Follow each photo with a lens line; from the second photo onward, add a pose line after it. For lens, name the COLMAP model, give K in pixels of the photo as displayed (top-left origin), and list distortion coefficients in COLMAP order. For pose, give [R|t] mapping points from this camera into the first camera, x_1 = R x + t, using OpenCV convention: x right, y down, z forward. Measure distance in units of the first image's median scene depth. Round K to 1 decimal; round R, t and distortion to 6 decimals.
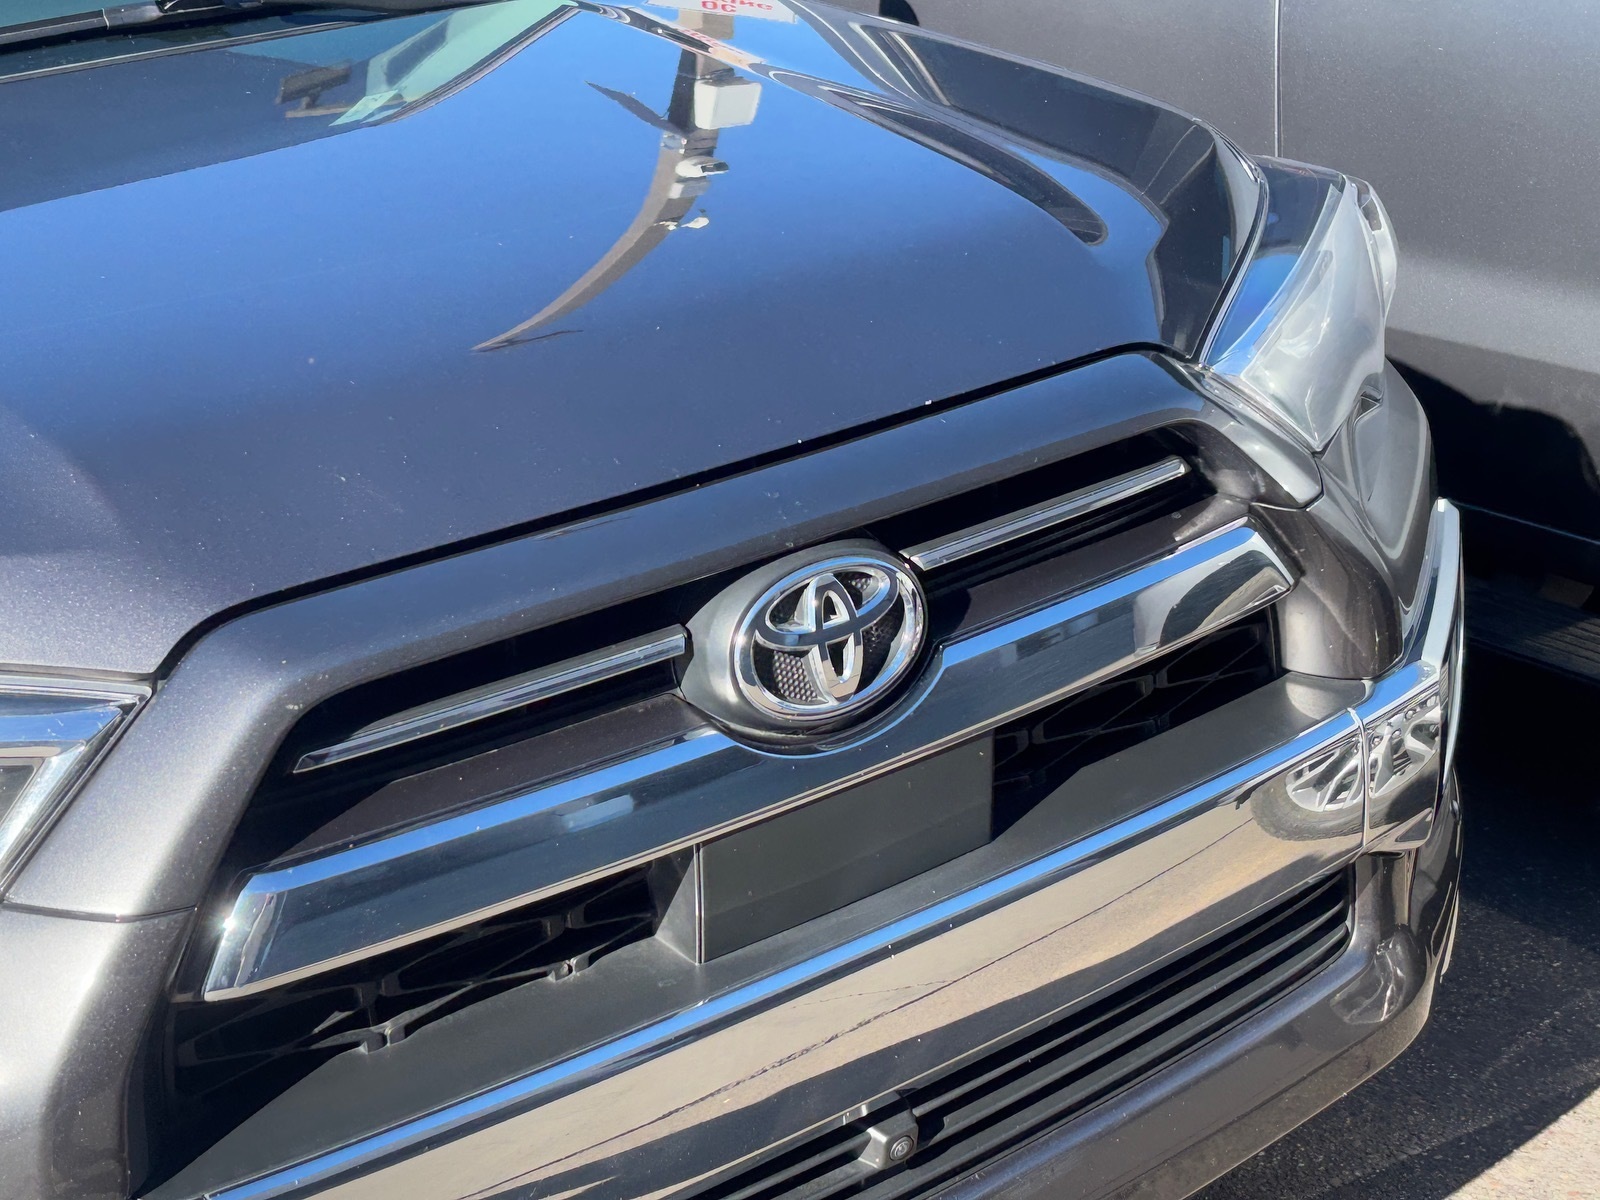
lens RADIAL K [[2433.9, 0, 800.0], [0, 2433.9, 600.0], [0, 0, 1]] dist [-0.007795, -0.025501]
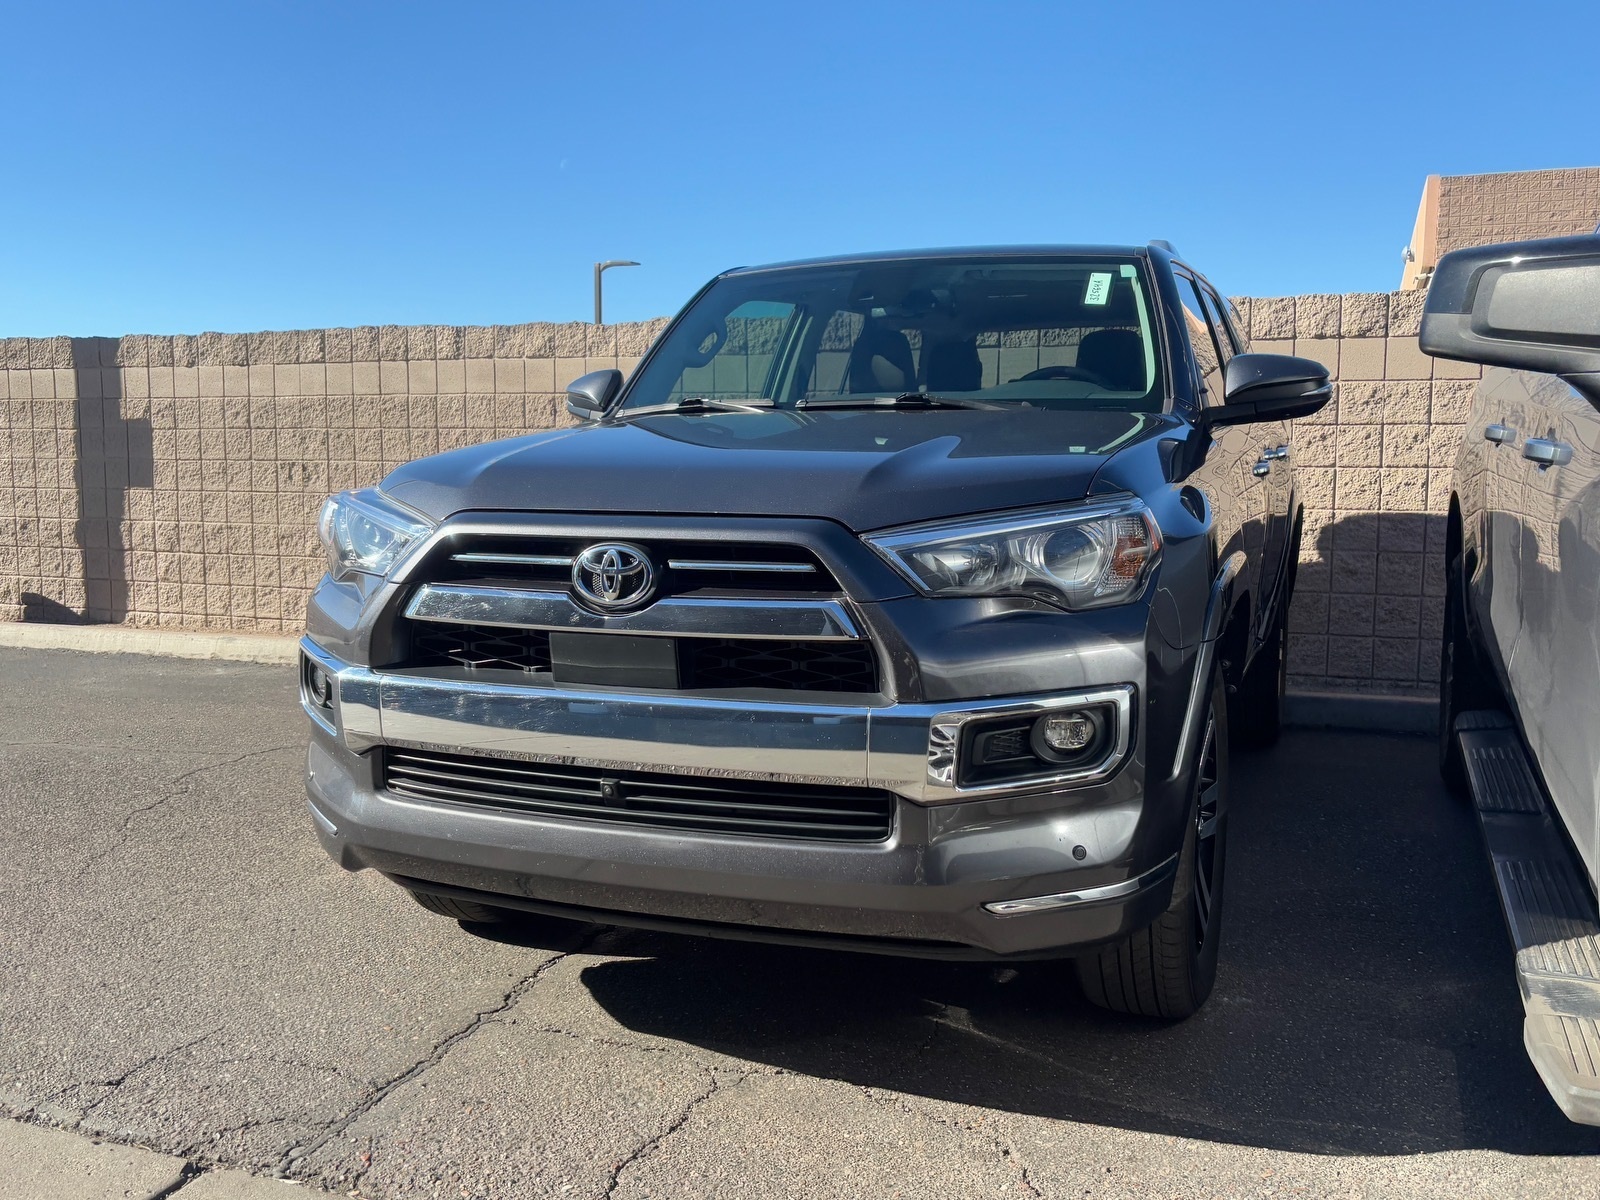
lens RADIAL K [[1438.0, 0, 800.0], [0, 1438.0, 600.0], [0, 0, 1]] dist [0.005027, 0.003065]
pose [[0.525457, 0.179846, -0.831595, 1.427699], [-0.331158, 0.943561, -0.005187, -0.018771], [0.783728, 0.278115, 0.555358, 0.296579]]
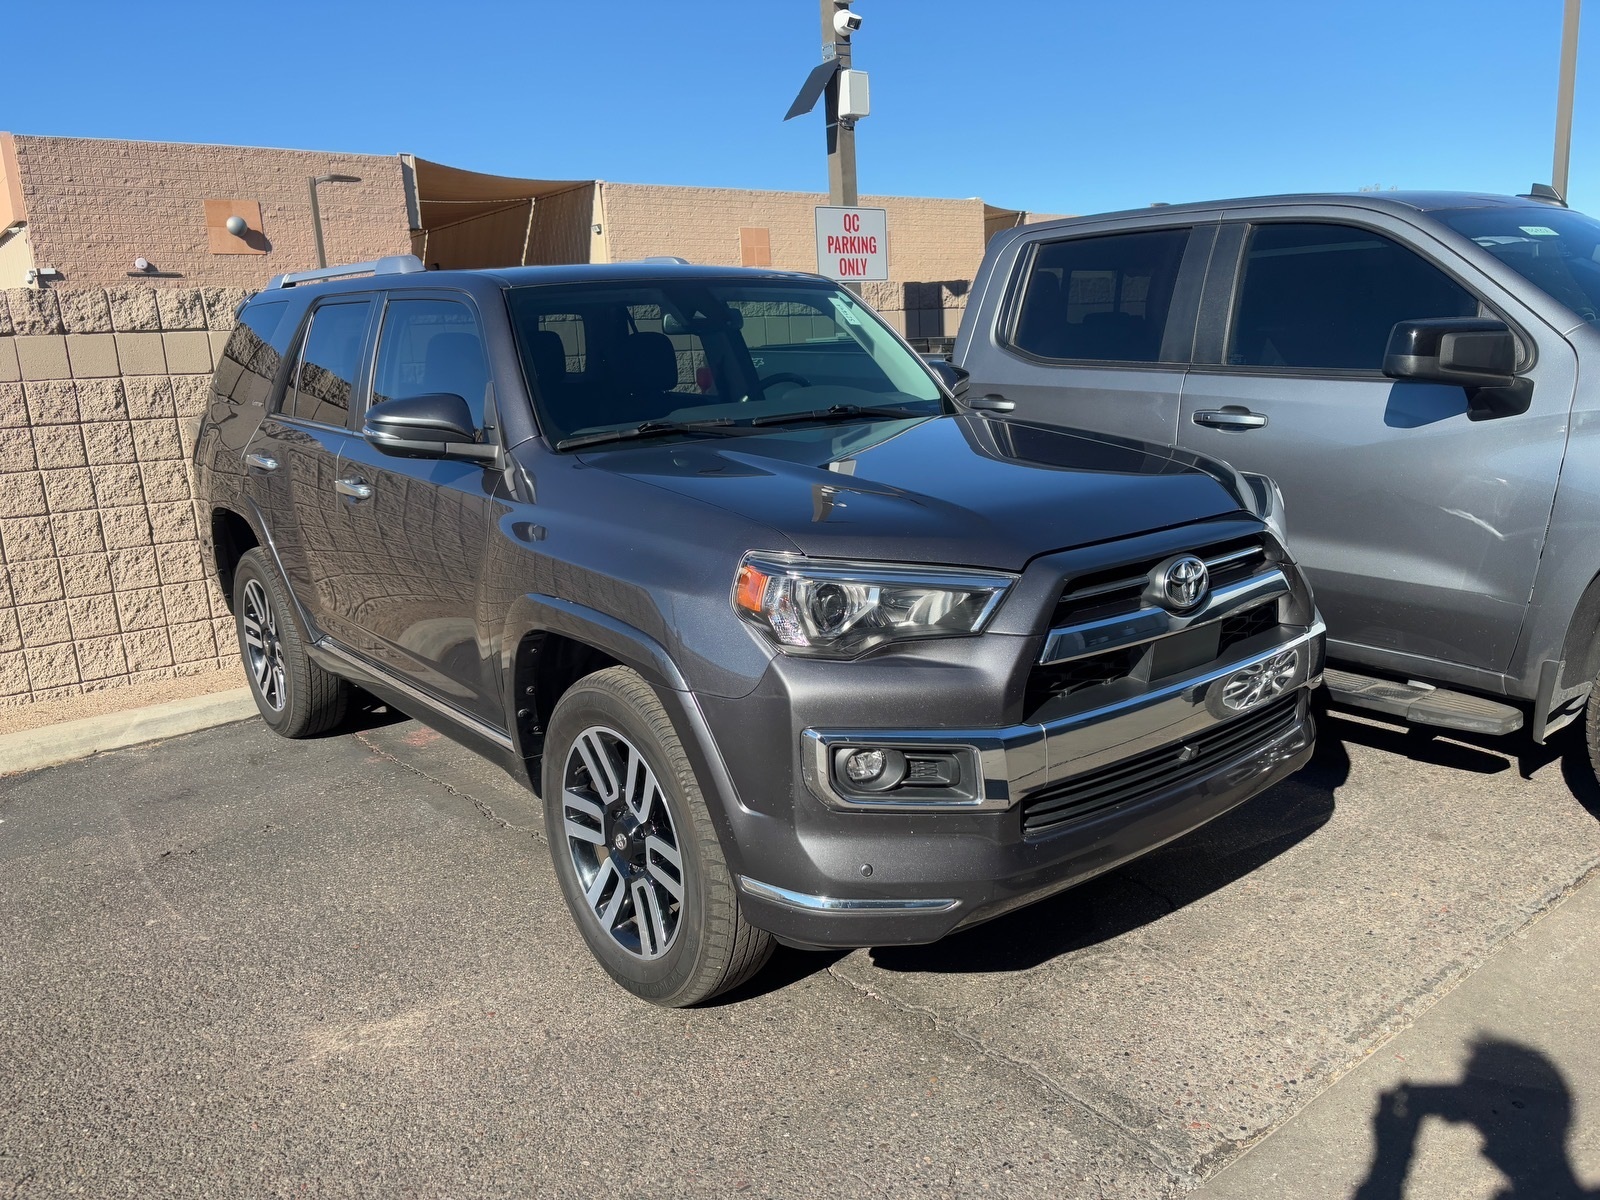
lens RADIAL K [[1216.1, 0, 800.0], [0, 1216.1, 600.0], [0, 0, 1]] dist [0.002434, 0.000964]
pose [[0.998761, 0.031781, 0.038298, -0.560754], [-0.026360, 0.990554, -0.134567, 0.270211], [-0.042213, 0.133391, 0.990164, -0.576145]]
